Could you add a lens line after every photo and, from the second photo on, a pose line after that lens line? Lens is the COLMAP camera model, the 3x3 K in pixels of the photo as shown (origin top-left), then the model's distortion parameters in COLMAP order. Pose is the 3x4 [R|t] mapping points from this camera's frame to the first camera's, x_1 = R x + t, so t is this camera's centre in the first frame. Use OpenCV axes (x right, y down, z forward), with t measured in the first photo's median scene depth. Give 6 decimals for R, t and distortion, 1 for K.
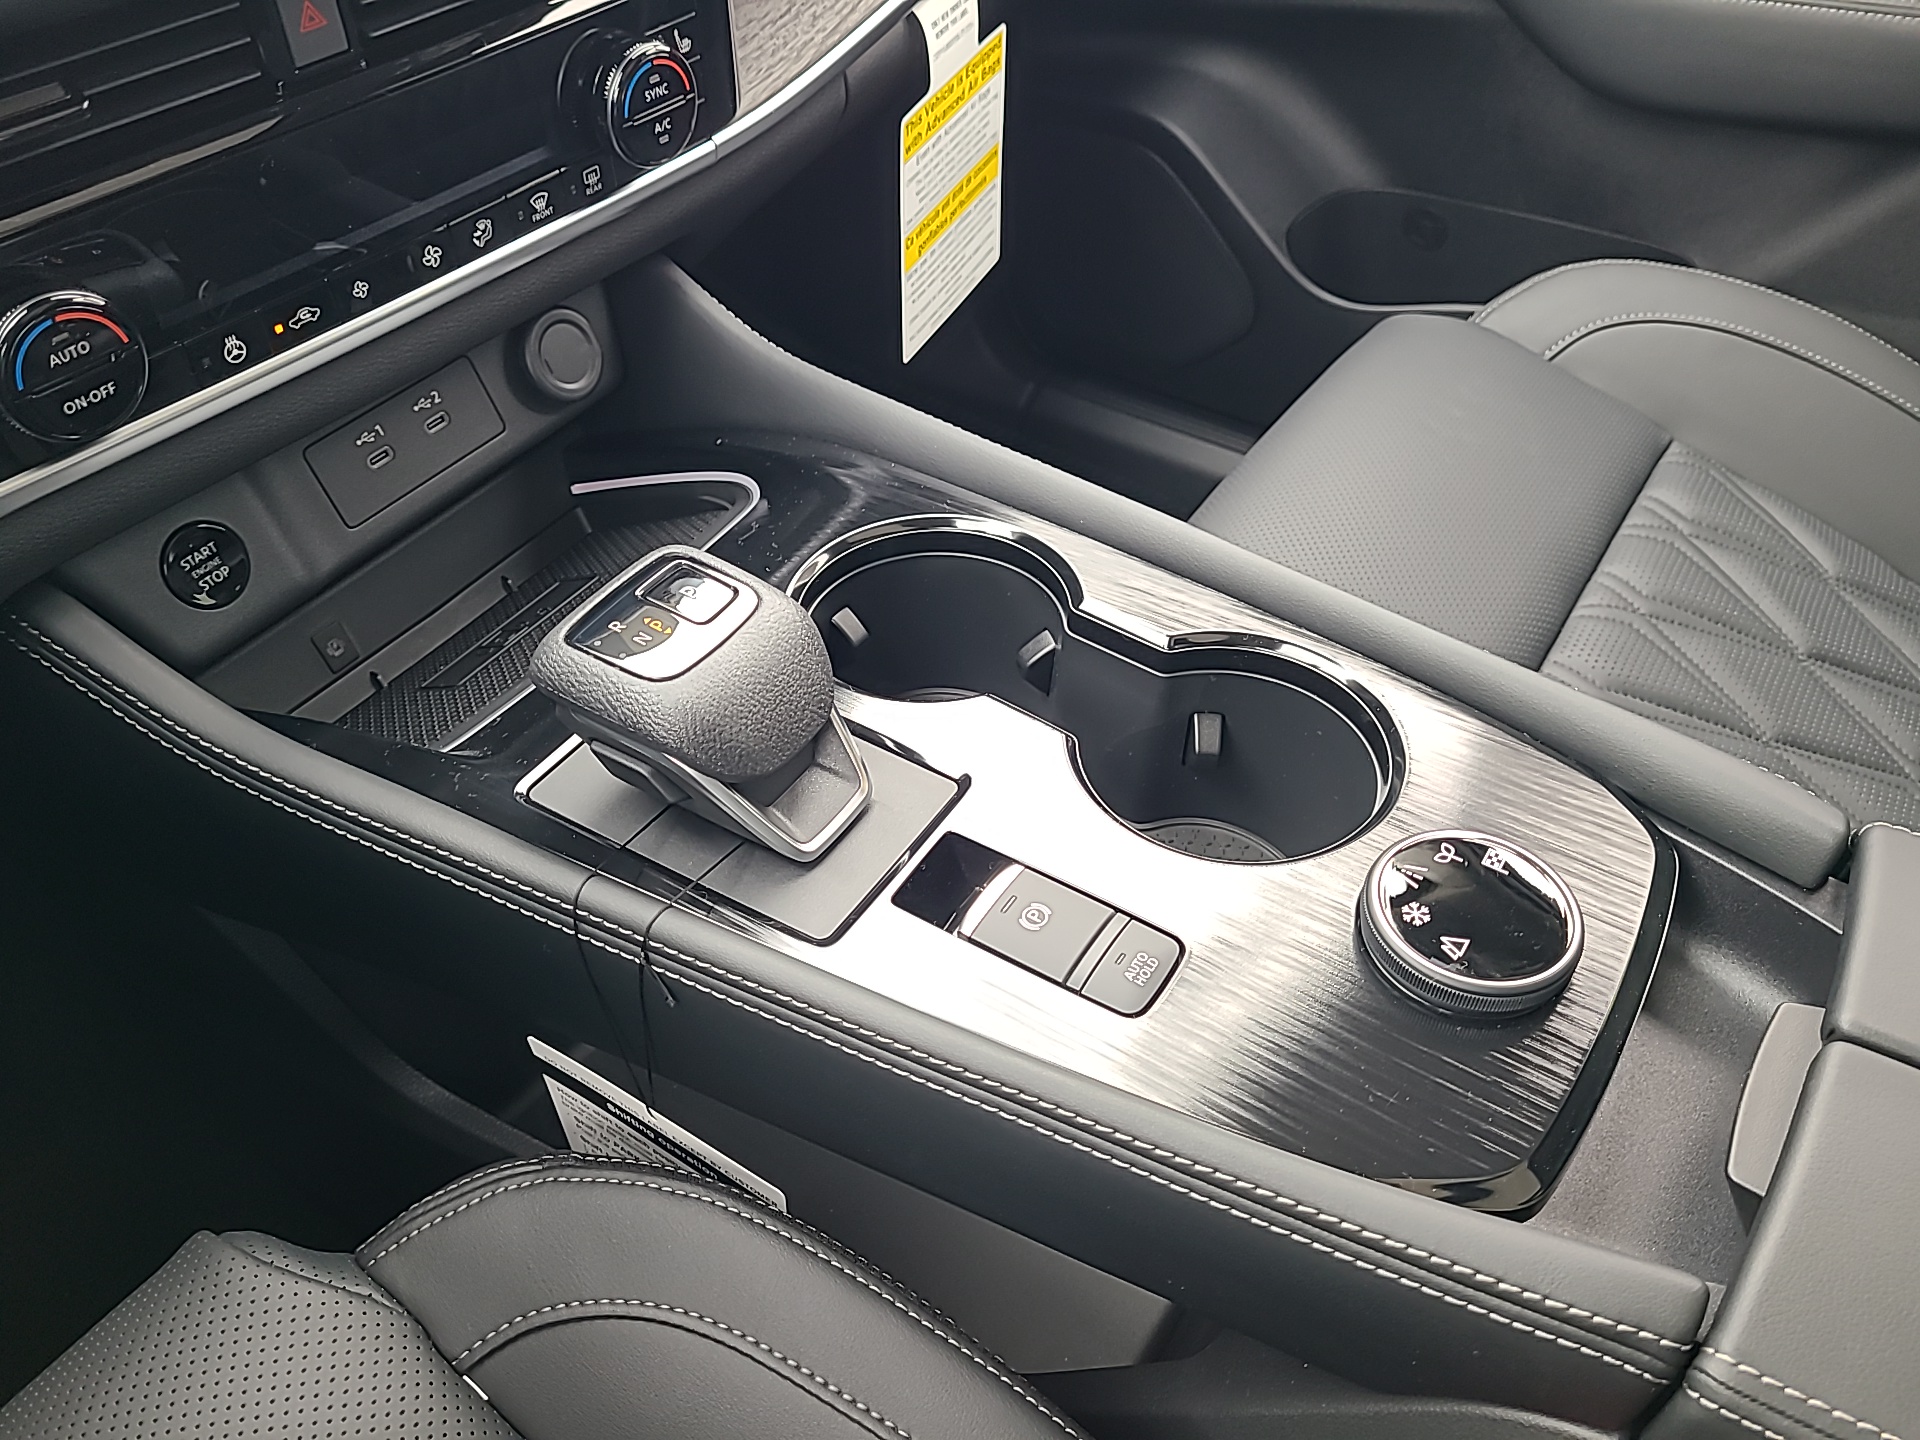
lens RADIAL K [[1452.1, 0, 934.8], [0, 1452.1, 724.2], [0, 0, 1]] dist [0.029472, 0.001570]
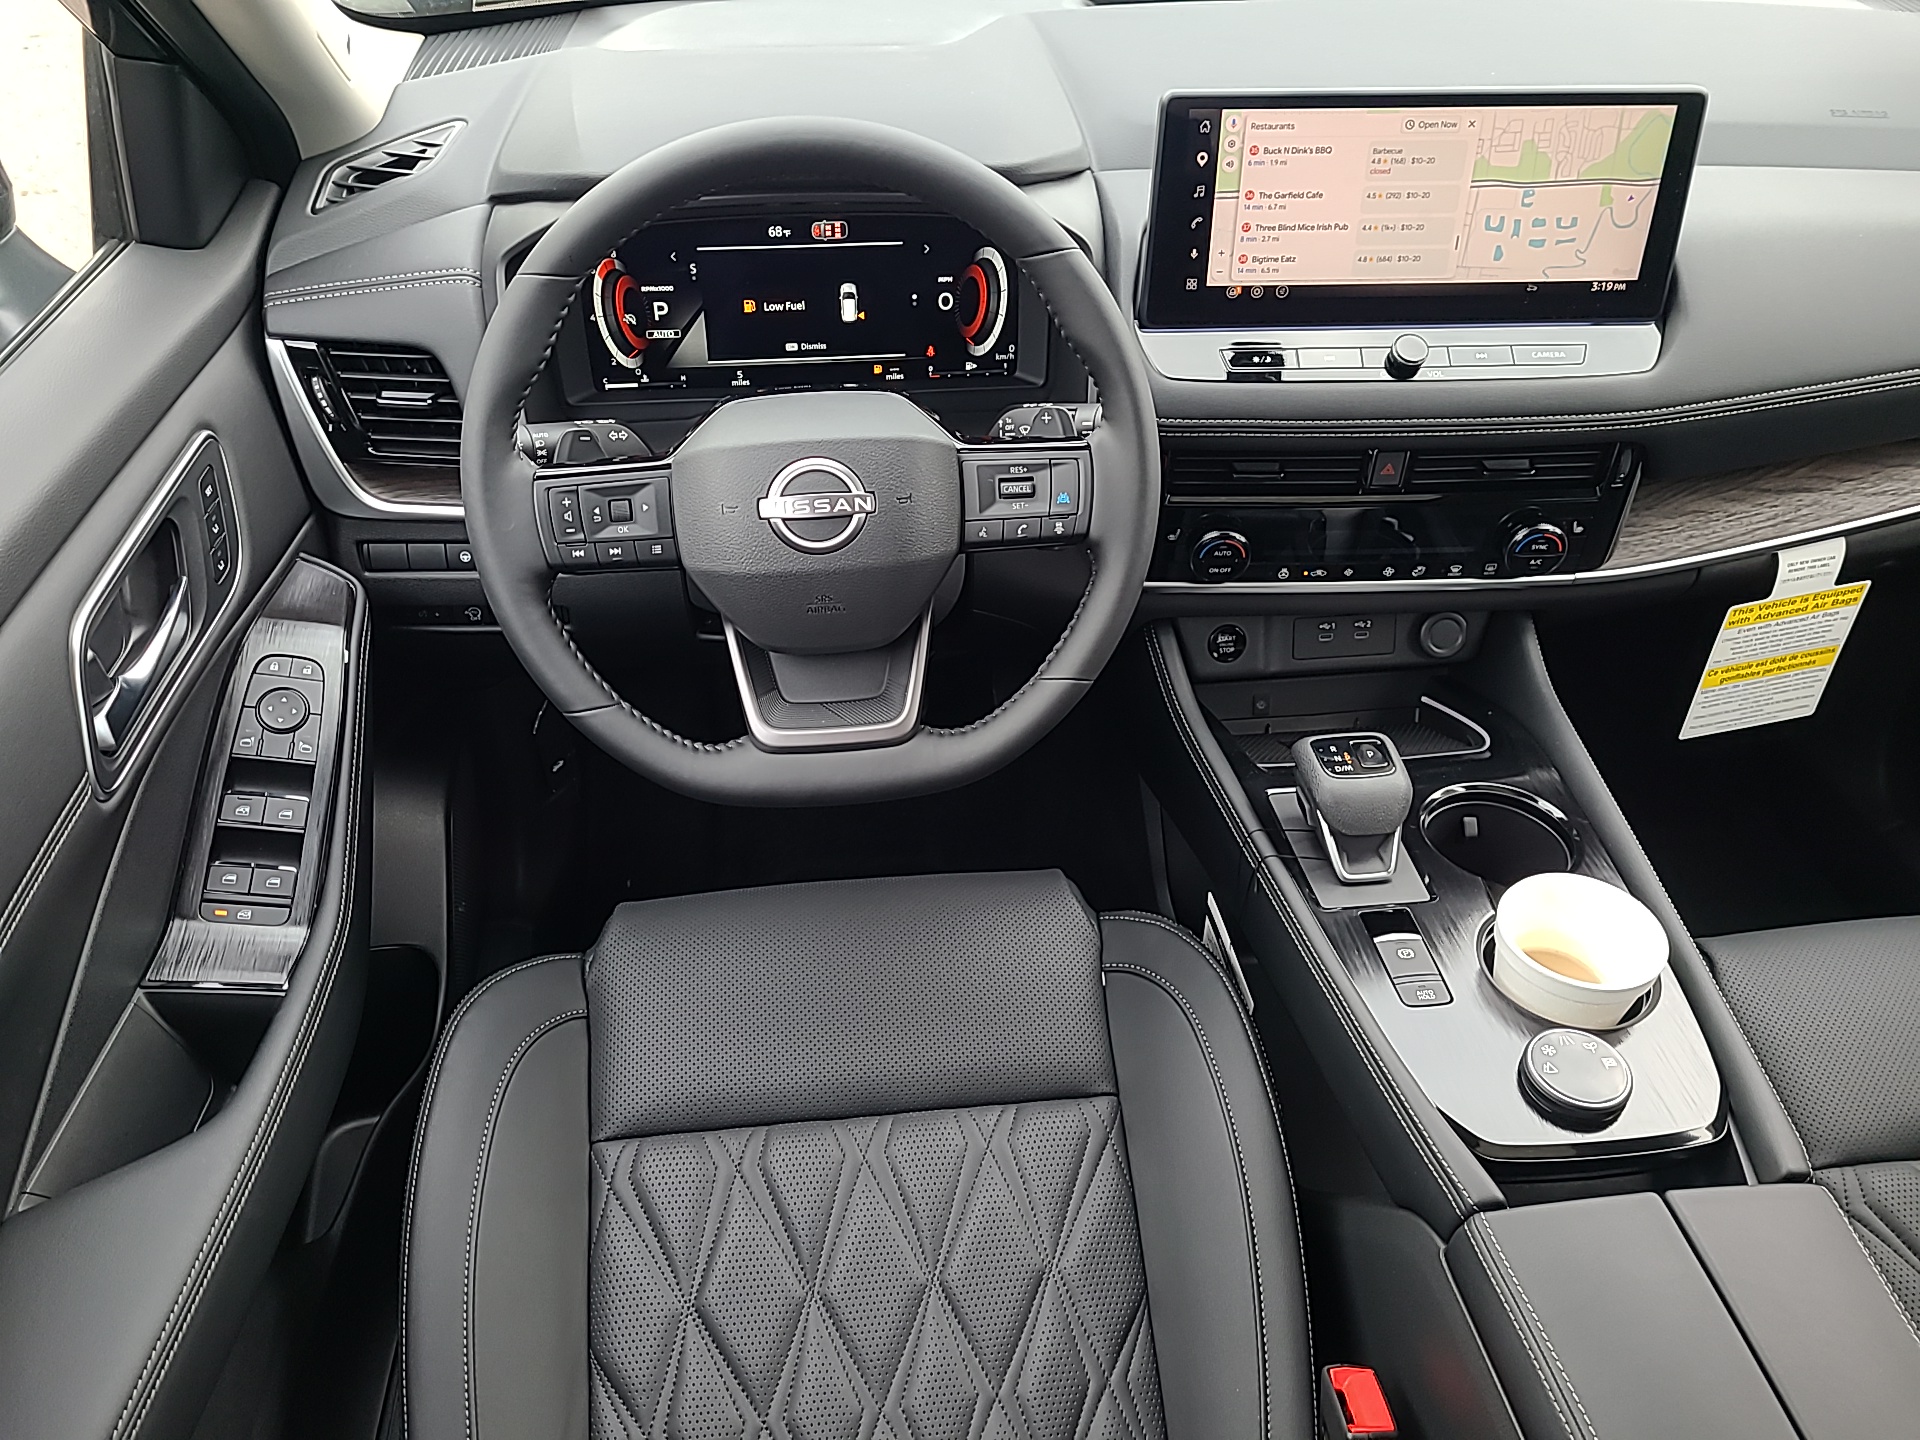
lens RADIAL K [[1444.2, 0, 968.9], [0, 1444.2, 727.7], [0, 0, 1]] dist [0.017763, 0.000714]
pose [[0.639124, 0.490002, -0.592806, 0.483820], [-0.547737, 0.831076, 0.096417, 0.000395], [0.539911, 0.263080, 0.799553, -0.737369]]
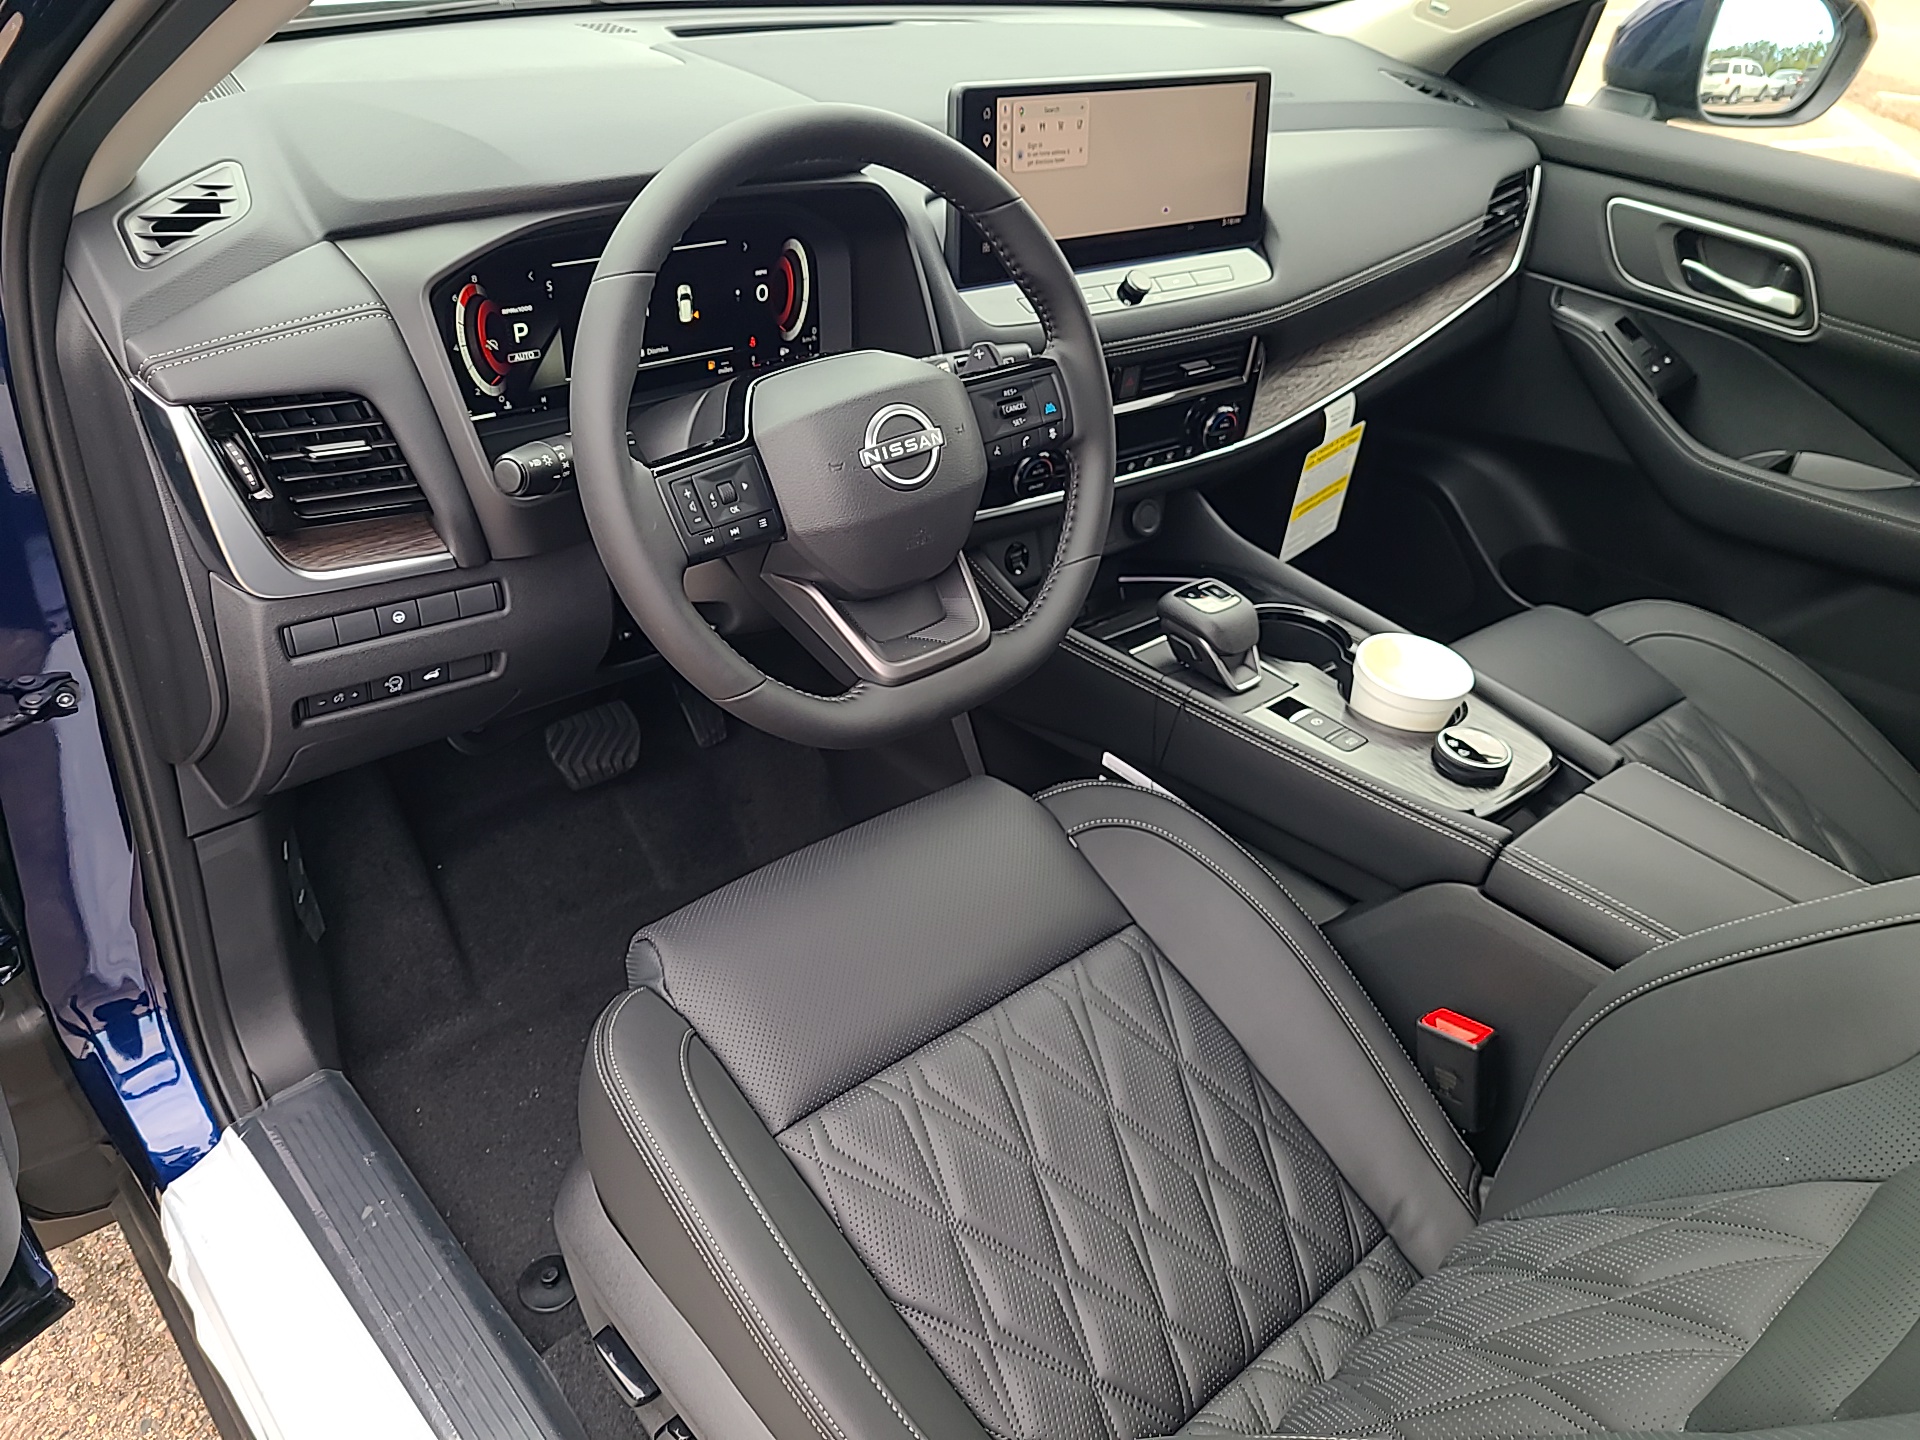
lens RADIAL K [[1452.1, 0, 934.8], [0, 1452.1, 724.2], [0, 0, 1]] dist [0.029472, 0.001570]
pose [[0.958380, 0.231807, -0.166651, -0.107946], [-0.259232, 0.951126, -0.167804, 0.504503], [0.119608, 0.204022, 0.971632, -1.153970]]
